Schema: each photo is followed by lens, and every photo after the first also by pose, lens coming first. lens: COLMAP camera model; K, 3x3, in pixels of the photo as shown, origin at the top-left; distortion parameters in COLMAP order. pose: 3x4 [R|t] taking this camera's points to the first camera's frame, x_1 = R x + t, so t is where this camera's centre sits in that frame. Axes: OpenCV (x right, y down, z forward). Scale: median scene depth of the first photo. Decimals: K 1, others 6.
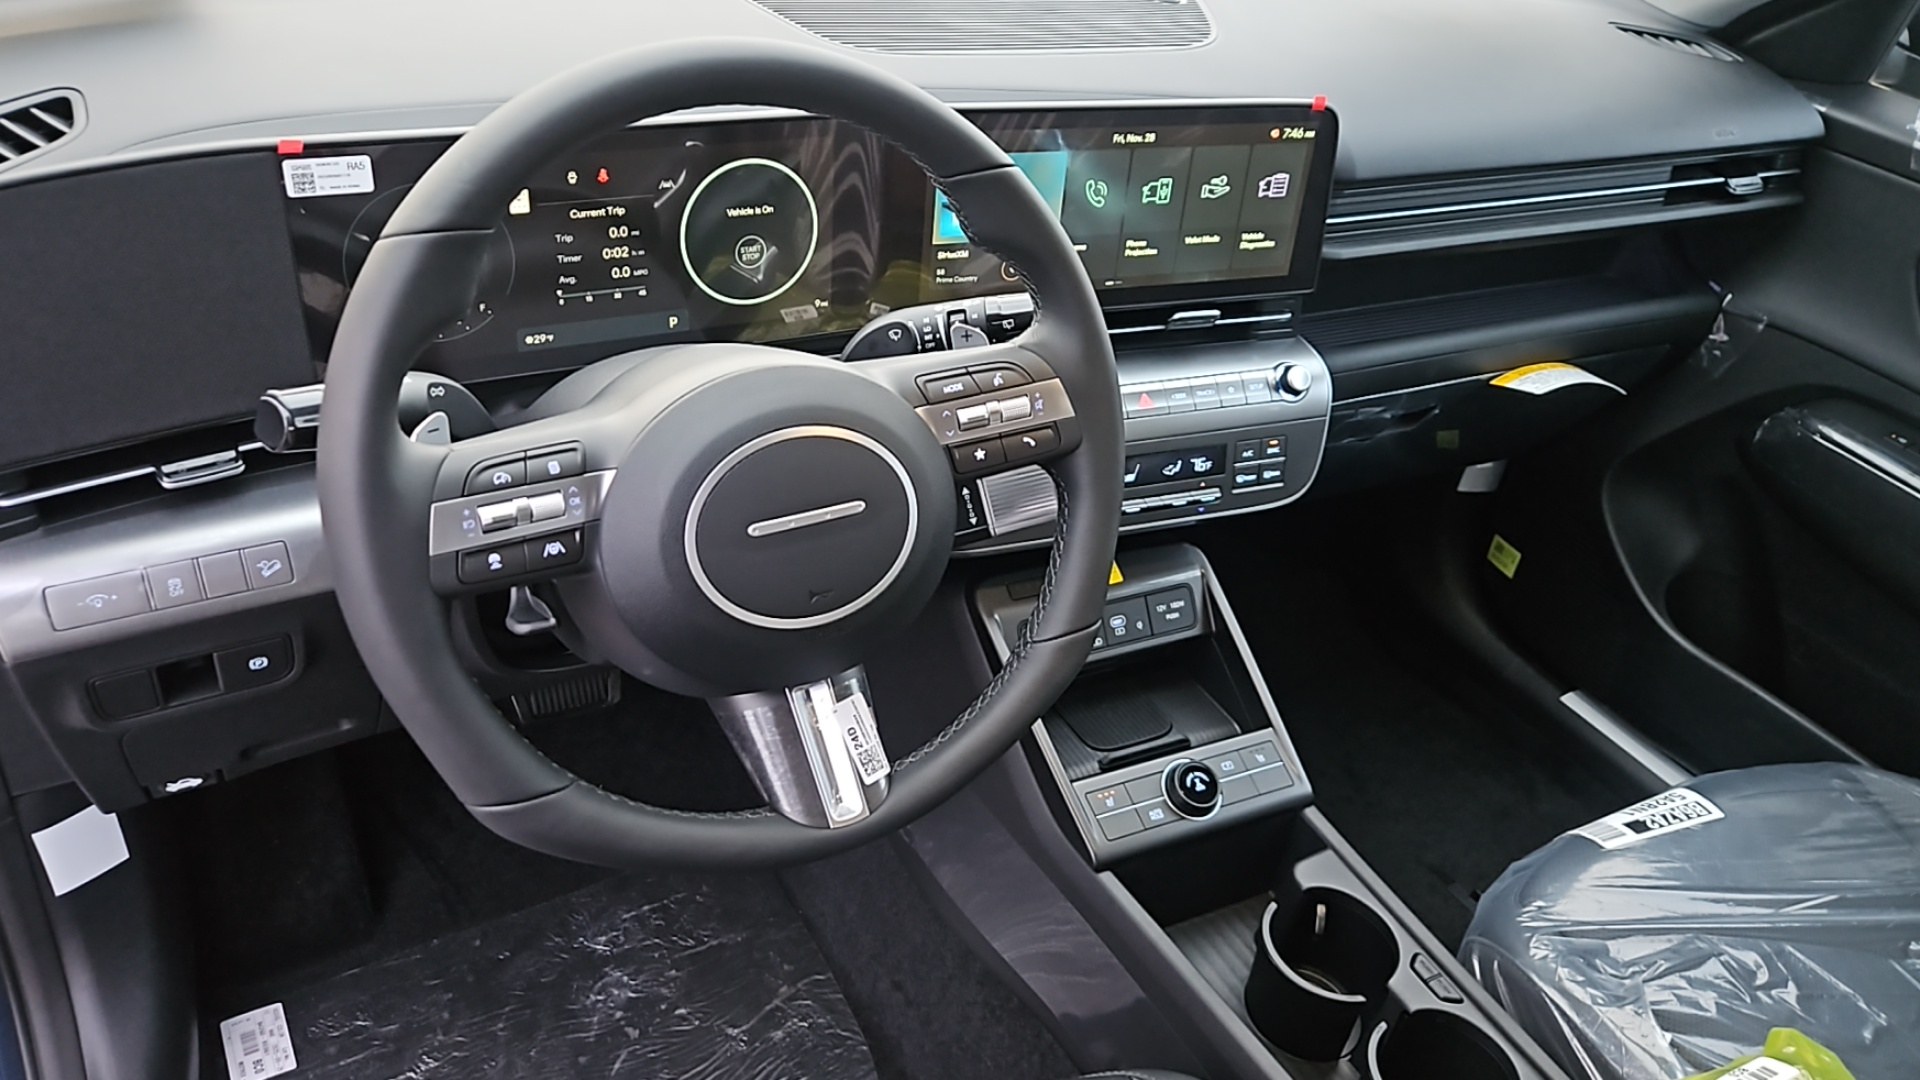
lens RADIAL K [[1405.1, 0, 949.6], [0, 1405.1, 546.0], [0, 0, 1]] dist [0.080788, -0.064503]
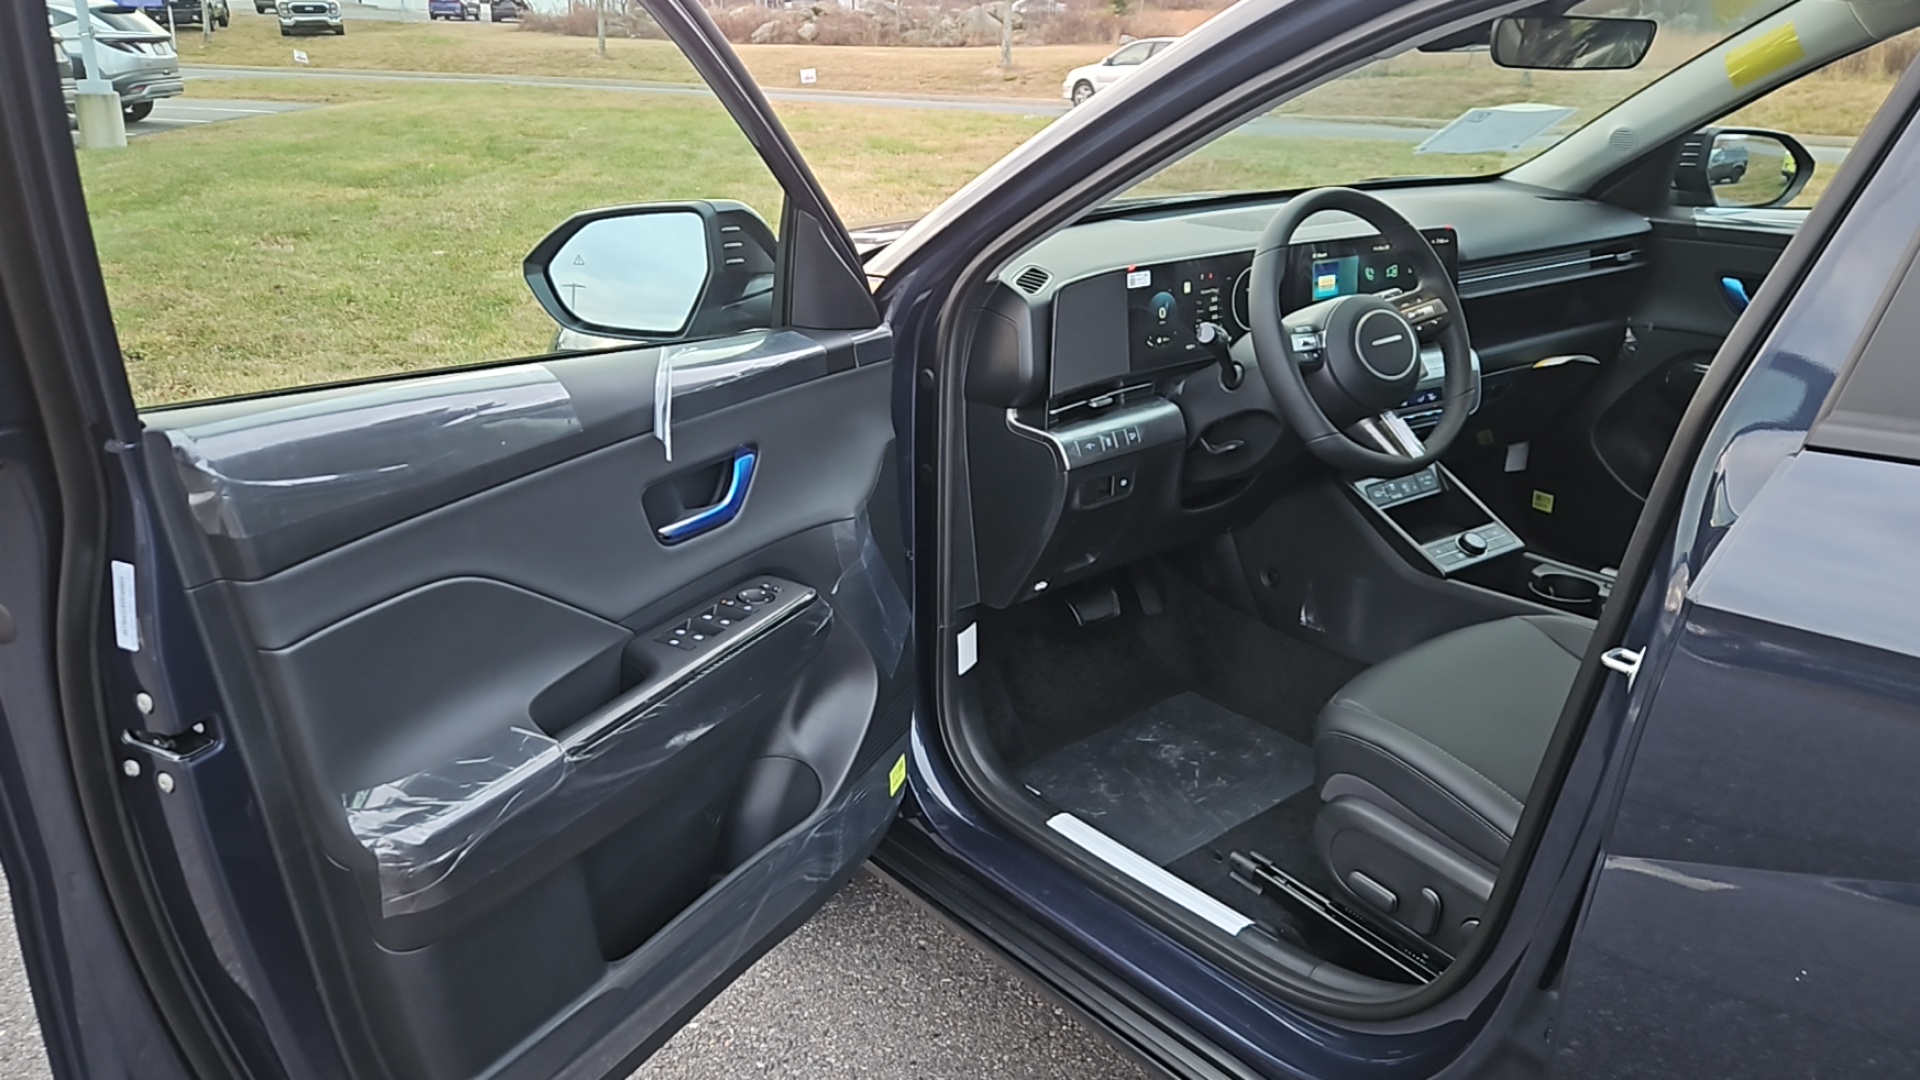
lens RADIAL K [[1405.1, 0, 949.6], [0, 1405.1, 546.0], [0, 0, 1]] dist [0.080788, -0.064503]
pose [[0.979879, -0.167032, 0.109261, -0.794421], [0.189003, 0.952457, -0.238965, 0.524357], [-0.064152, 0.254807, 0.964862, -0.926496]]
